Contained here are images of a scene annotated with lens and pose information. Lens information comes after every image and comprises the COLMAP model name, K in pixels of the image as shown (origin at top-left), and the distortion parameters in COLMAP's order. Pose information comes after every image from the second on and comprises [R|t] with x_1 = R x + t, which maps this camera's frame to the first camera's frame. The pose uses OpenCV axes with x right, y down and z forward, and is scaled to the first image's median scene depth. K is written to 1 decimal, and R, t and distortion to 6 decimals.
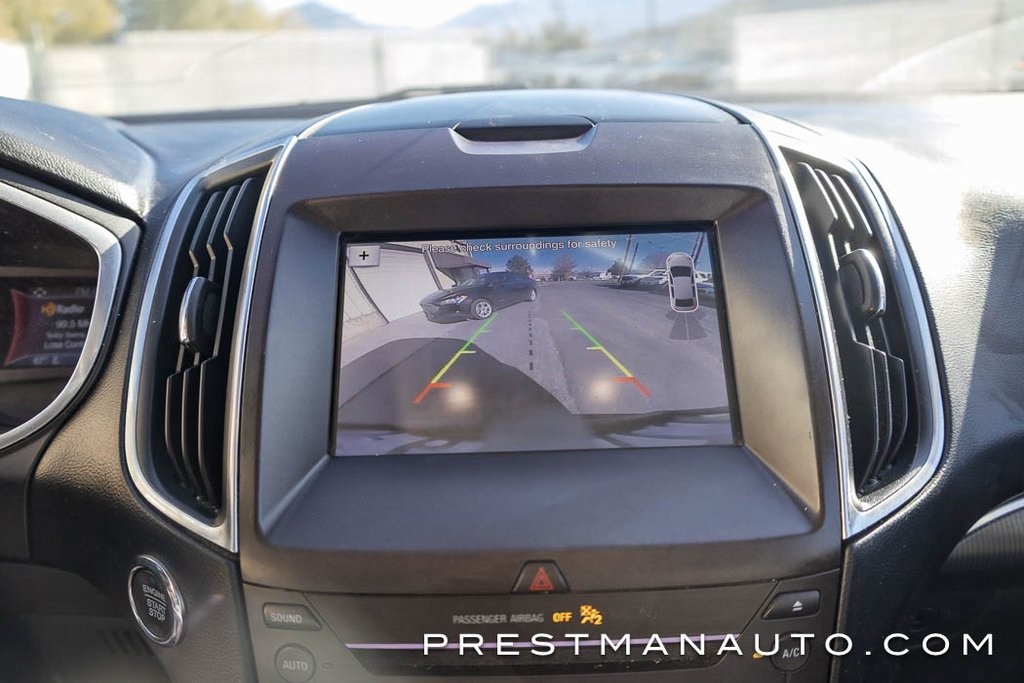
lens RADIAL K [[810.6, 0, 512.0], [0, 810.6, 341.5], [0, 0, 1]] dist [-0.029484, 0.002737]
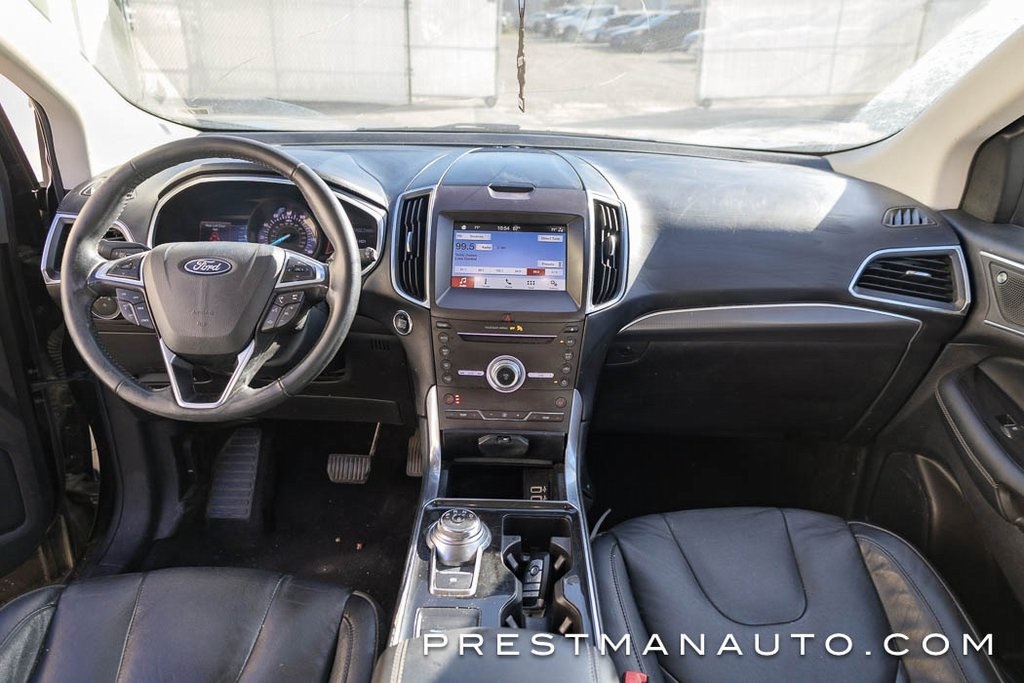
lens RADIAL K [[685.9, 0, 526.0], [0, 685.9, 347.4], [0, 0, 1]] dist [-0.001943, 0.000388]
pose [[0.997728, 0.056284, 0.037038, 0.006970], [-0.061196, 0.986997, 0.148631, -0.060097], [-0.028191, -0.150560, 0.988199, -1.907446]]
